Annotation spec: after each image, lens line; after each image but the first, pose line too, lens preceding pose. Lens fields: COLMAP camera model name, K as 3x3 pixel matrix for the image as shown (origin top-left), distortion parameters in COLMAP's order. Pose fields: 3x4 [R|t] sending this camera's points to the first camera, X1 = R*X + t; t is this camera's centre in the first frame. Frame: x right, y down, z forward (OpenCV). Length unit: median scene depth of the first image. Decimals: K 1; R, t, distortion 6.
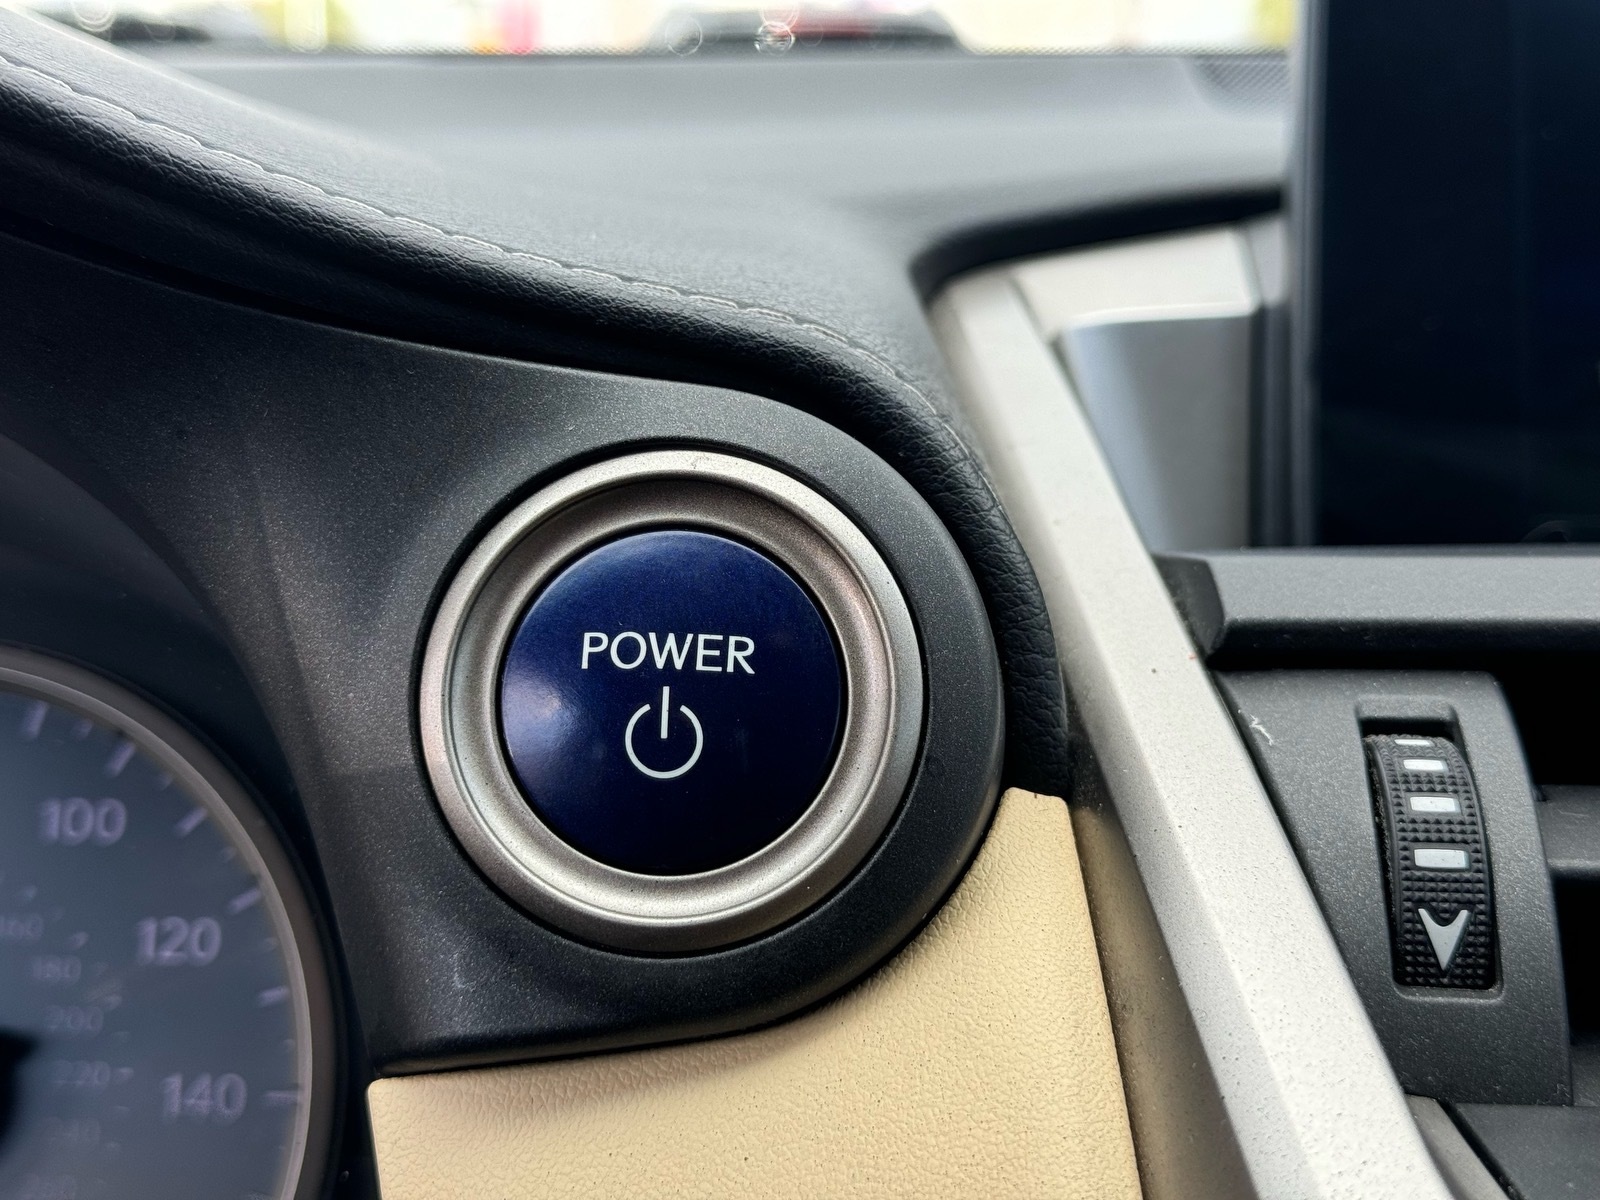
lens RADIAL K [[2322.2, 0, 812.8], [0, 2322.2, 560.4], [0, 0, 1]] dist [0.133823, 0.000000]
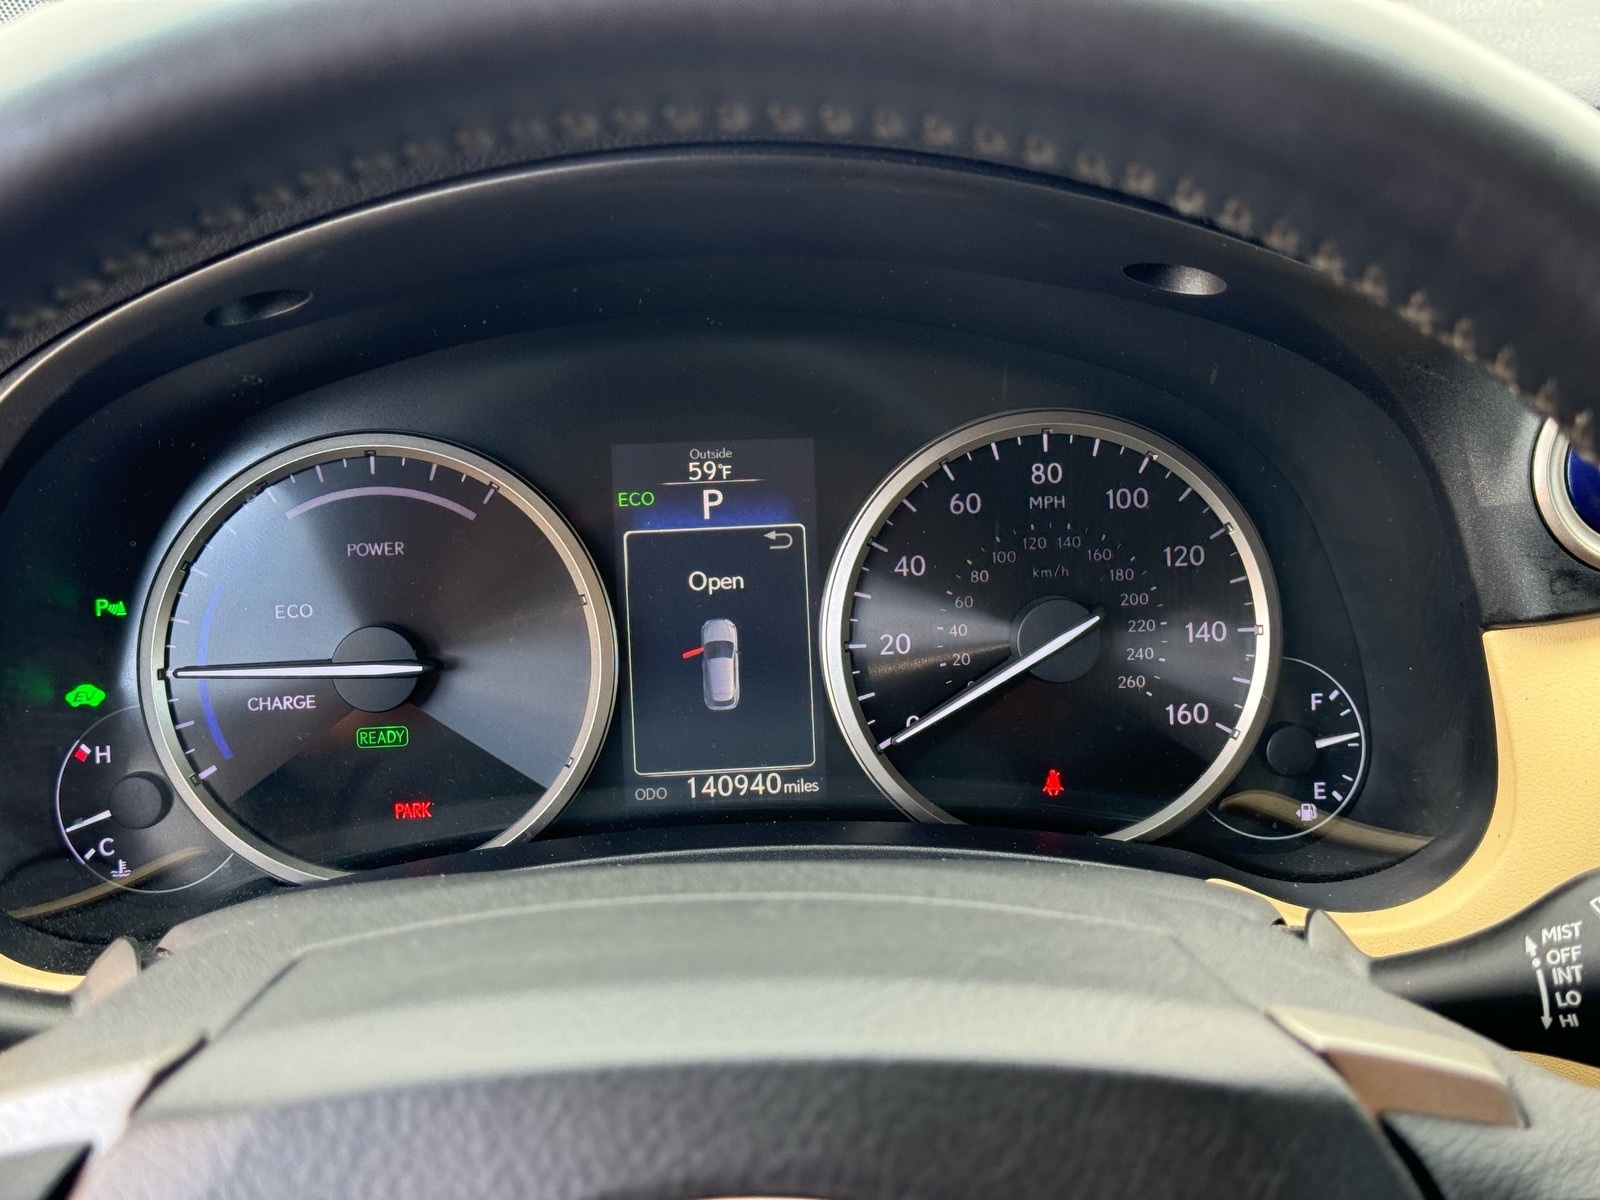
lens RADIAL K [[2322.2, 0, 808.4], [0, 2322.2, 583.9], [0, 0, 1]] dist [0.133823, 0.000000]
pose [[0.986802, -0.060802, 0.150084, -1.284462], [0.023140, 0.970268, 0.240924, -0.431118], [-0.160271, -0.234271, 0.958869, -1.212057]]
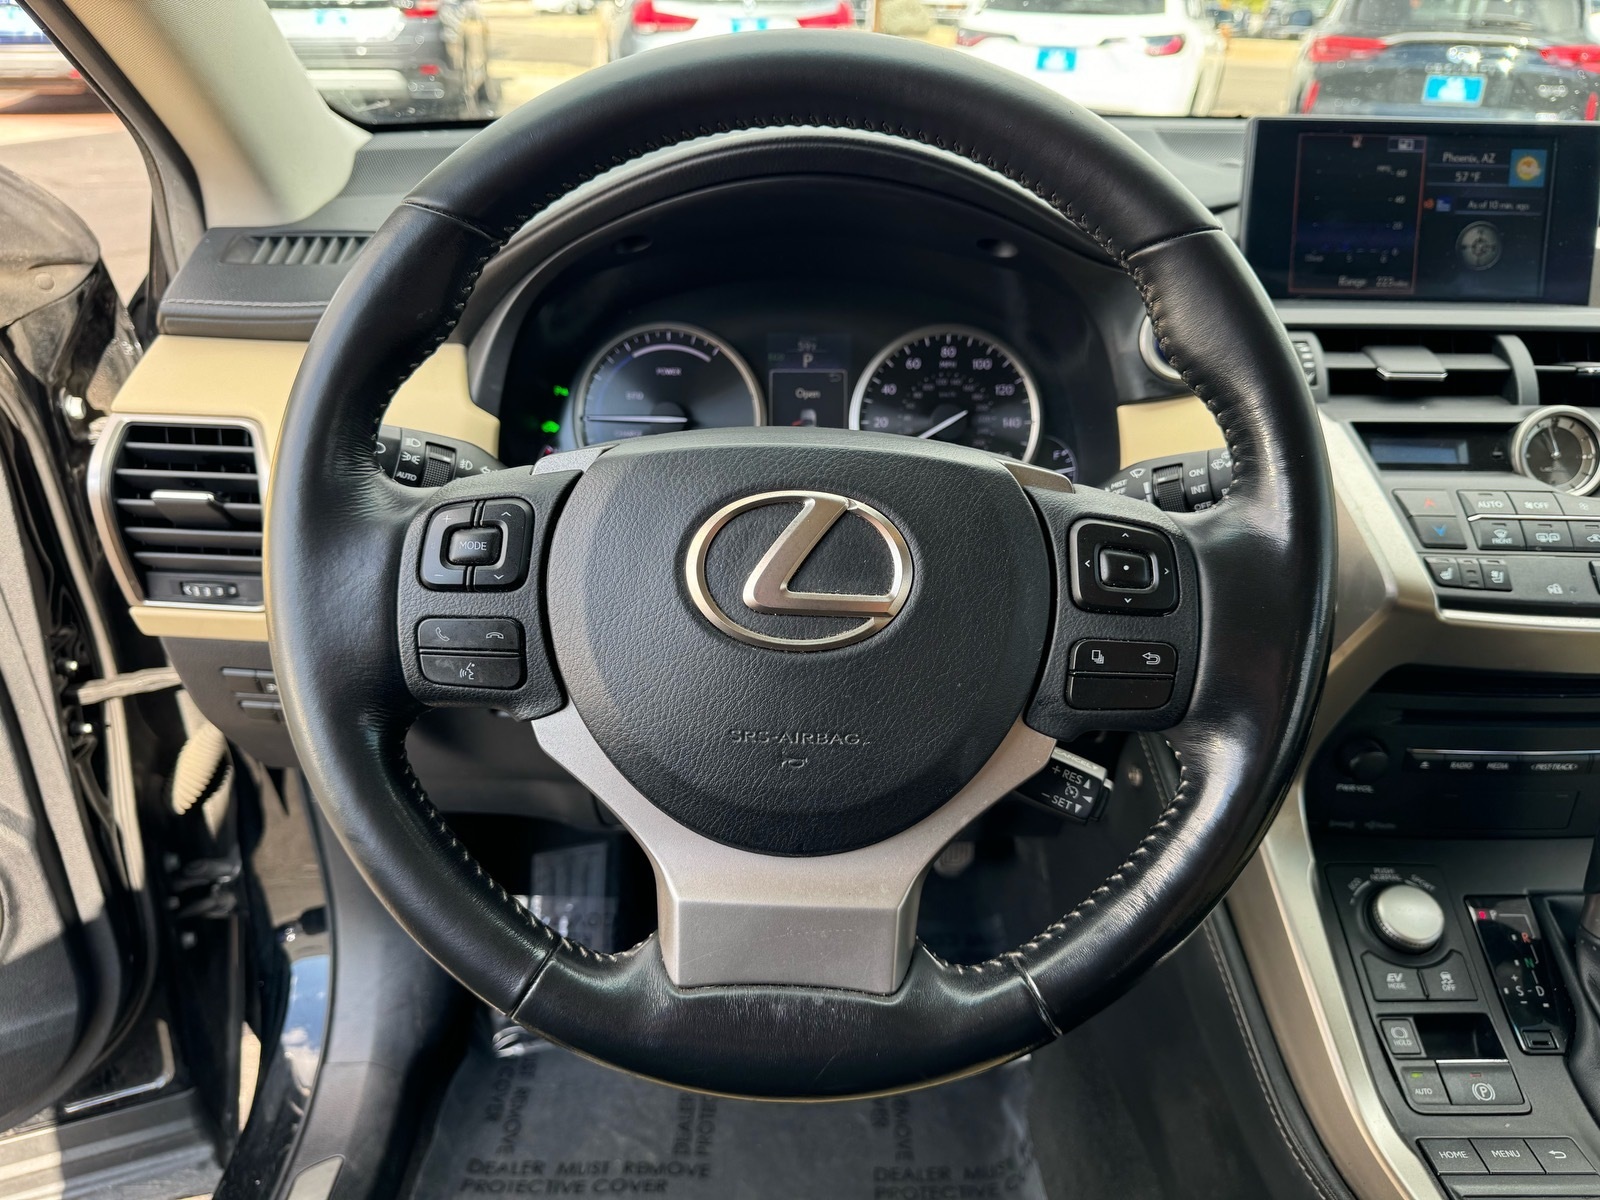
lens RADIAL K [[1182.0, 0, 807.2], [0, 1182.0, 612.4], [0, 0, 1]] dist [0.084921, -0.103673]
pose [[0.994749, -0.018992, 0.100563, -1.334752], [-0.011440, 0.955837, 0.293675, -0.156548], [-0.101699, -0.293284, 0.950601, -1.979621]]
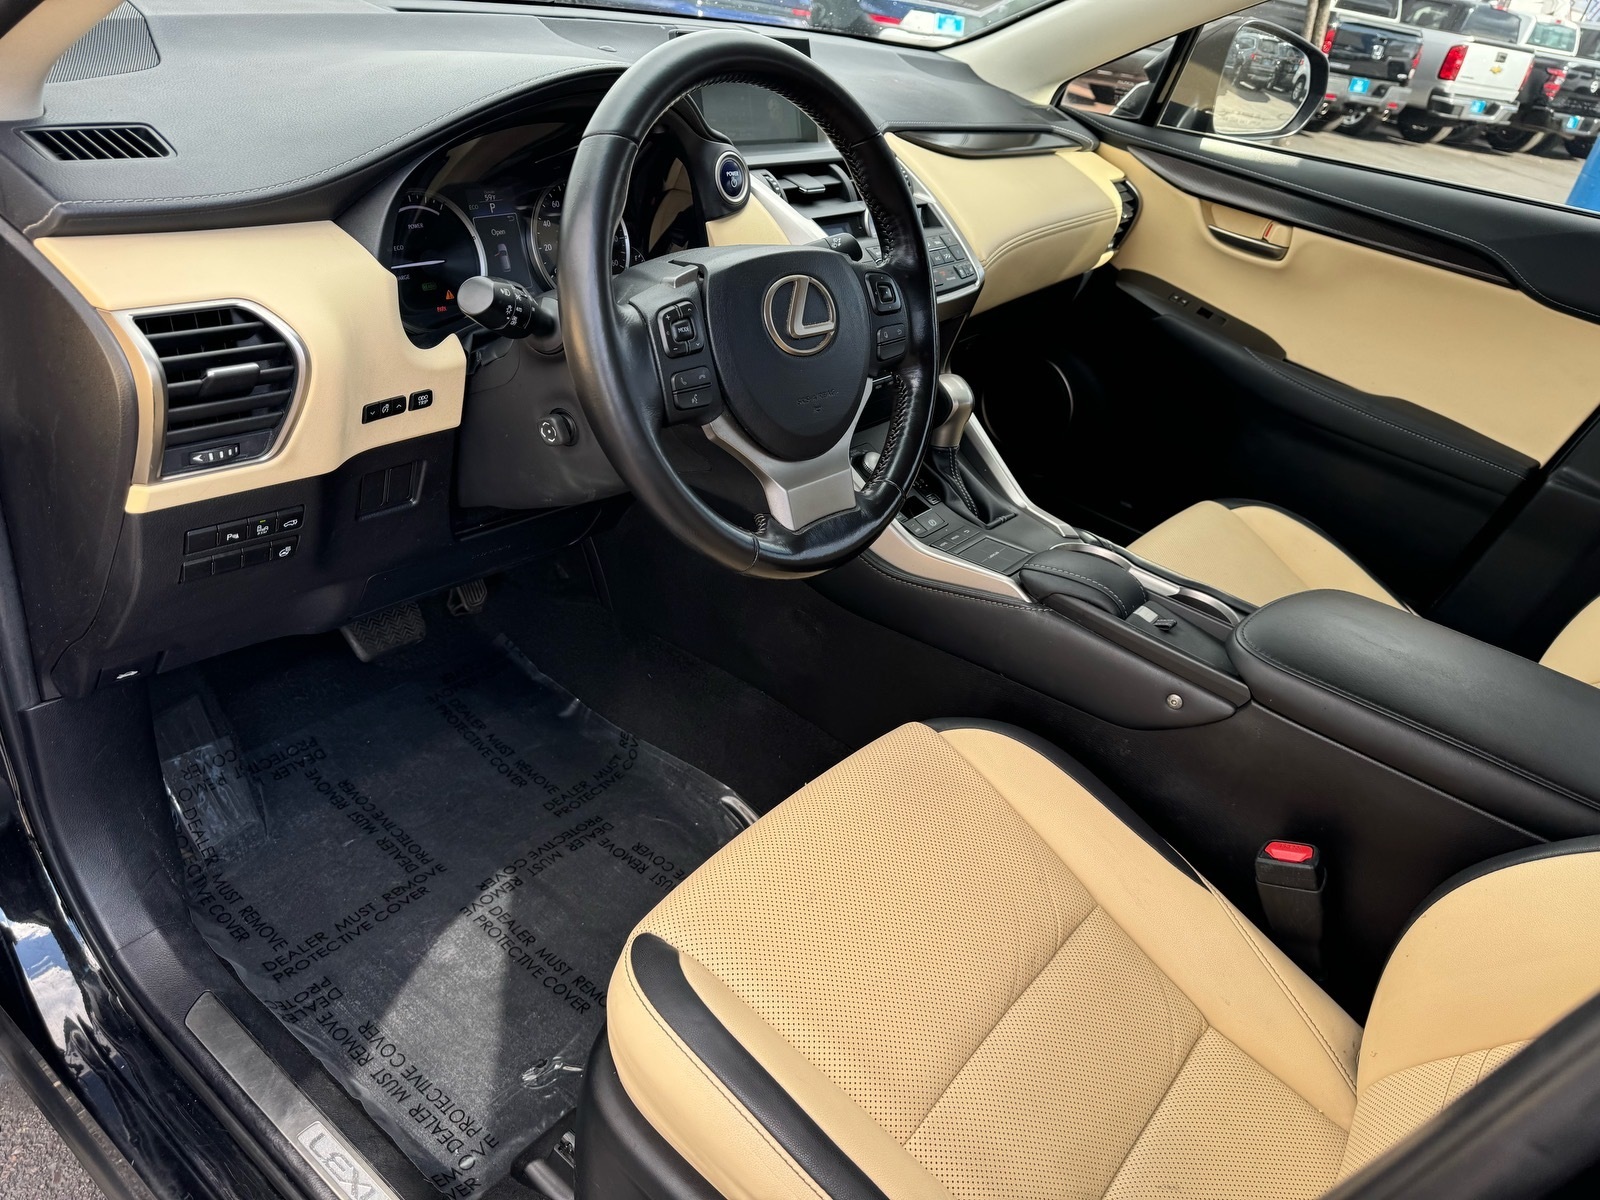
lens RADIAL K [[1182.0, 0, 810.2], [0, 1182.0, 601.8], [0, 0, 1]] dist [0.084921, -0.103673]
pose [[0.531599, -0.341365, 0.775160, -4.637170], [-0.022354, 0.909214, 0.415729, -0.435916], [-0.846701, -0.238329, 0.475707, -2.237420]]
